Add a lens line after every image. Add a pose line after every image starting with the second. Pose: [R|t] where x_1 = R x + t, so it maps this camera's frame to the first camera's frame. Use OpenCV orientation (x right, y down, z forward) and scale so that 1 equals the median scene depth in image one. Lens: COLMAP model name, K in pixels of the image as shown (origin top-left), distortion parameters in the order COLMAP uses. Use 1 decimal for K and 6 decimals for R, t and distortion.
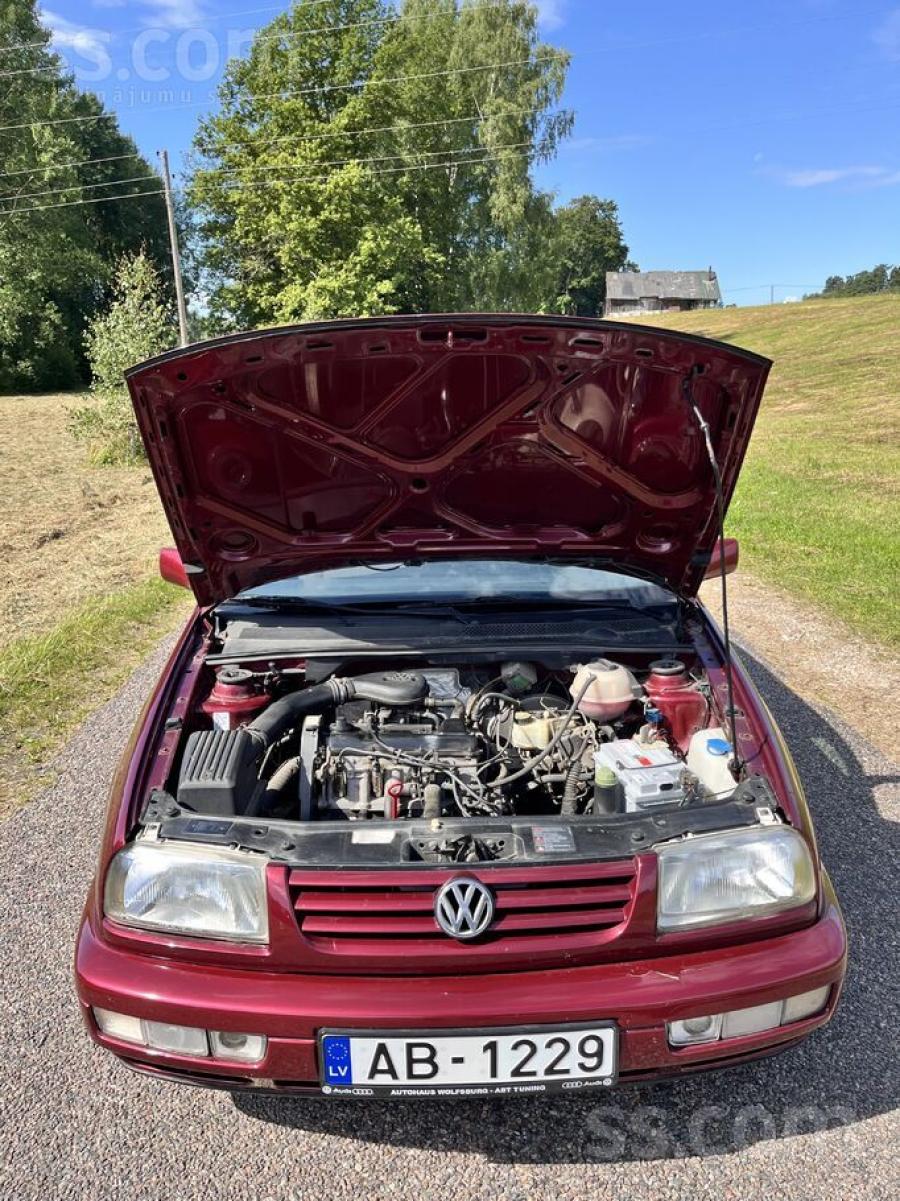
lens RADIAL K [[892.6, 0, 453.5], [0, 892.6, 660.3], [0, 0, 1]] dist [0.038225, -0.060494]
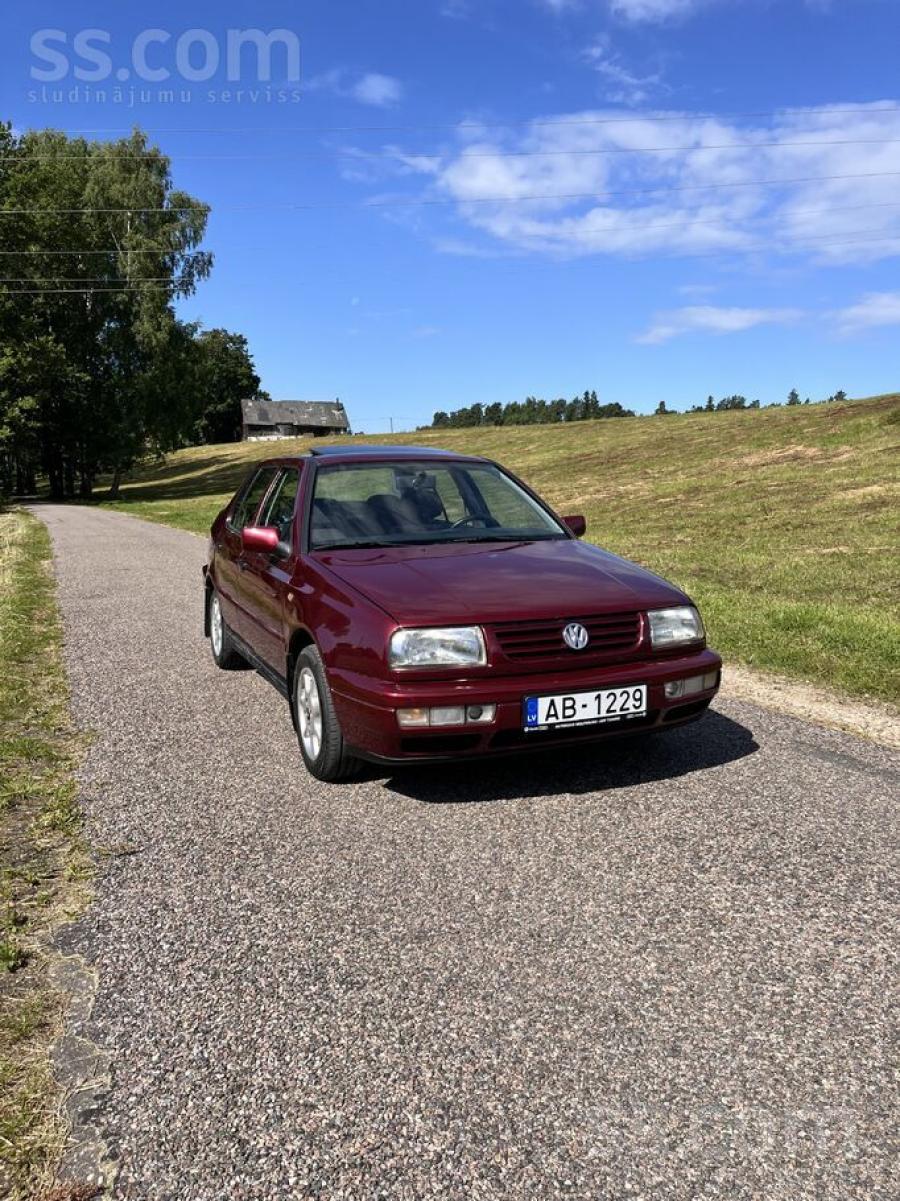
lens RADIAL K [[920.3, 0, 428.2], [0, 920.3, 636.7], [0, 0, 1]] dist [0.038879, -0.050054]
pose [[0.934209, -0.054436, 0.352549, -1.059686], [0.109714, 0.984230, -0.138756, 0.531797], [-0.339436, 0.168307, 0.925449, -0.874859]]
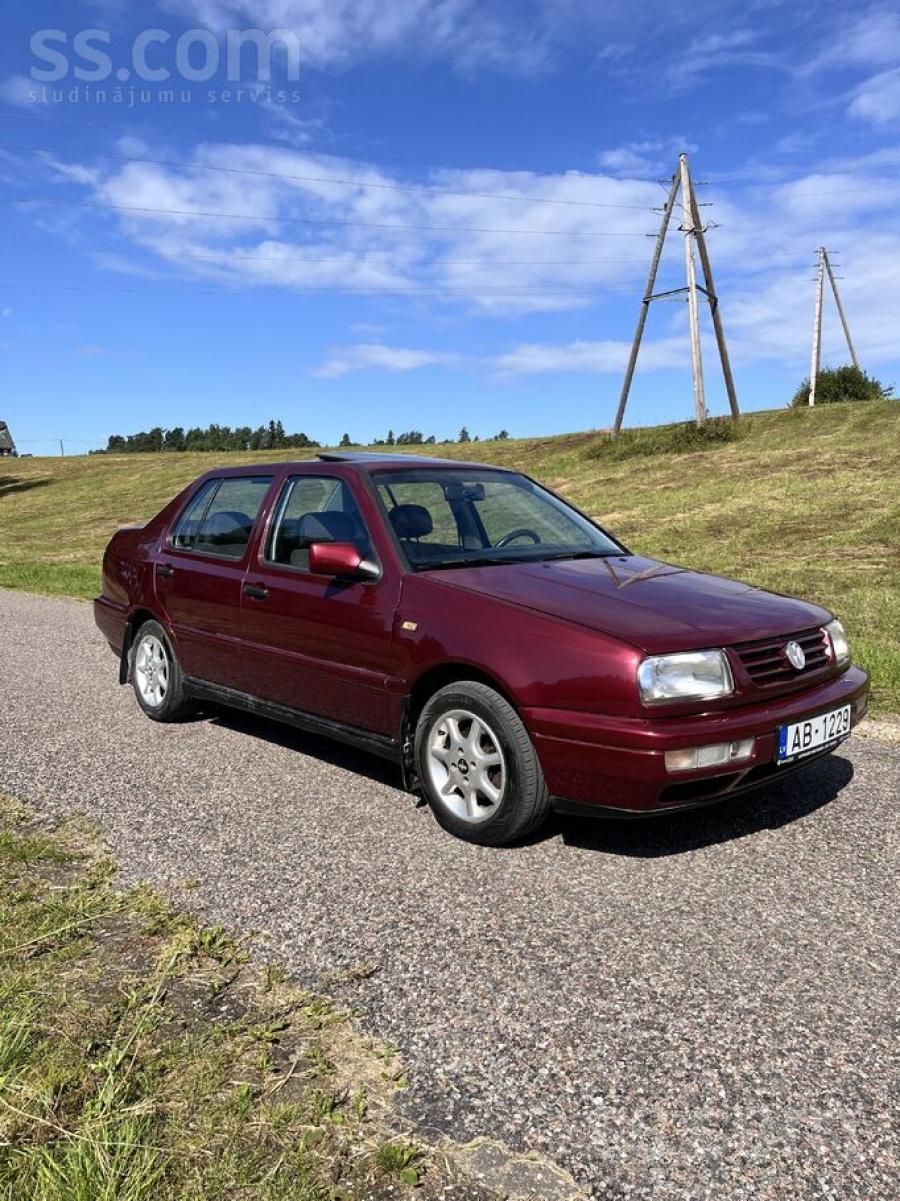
lens RADIAL K [[920.3, 0, 428.2], [0, 920.3, 636.7], [0, 0, 1]] dist [0.038879, -0.050054]
pose [[0.749582, -0.078607, 0.657227, -1.855675], [0.201984, 0.972729, -0.114025, 0.299227], [-0.630341, 0.218220, 0.745017, 0.004378]]
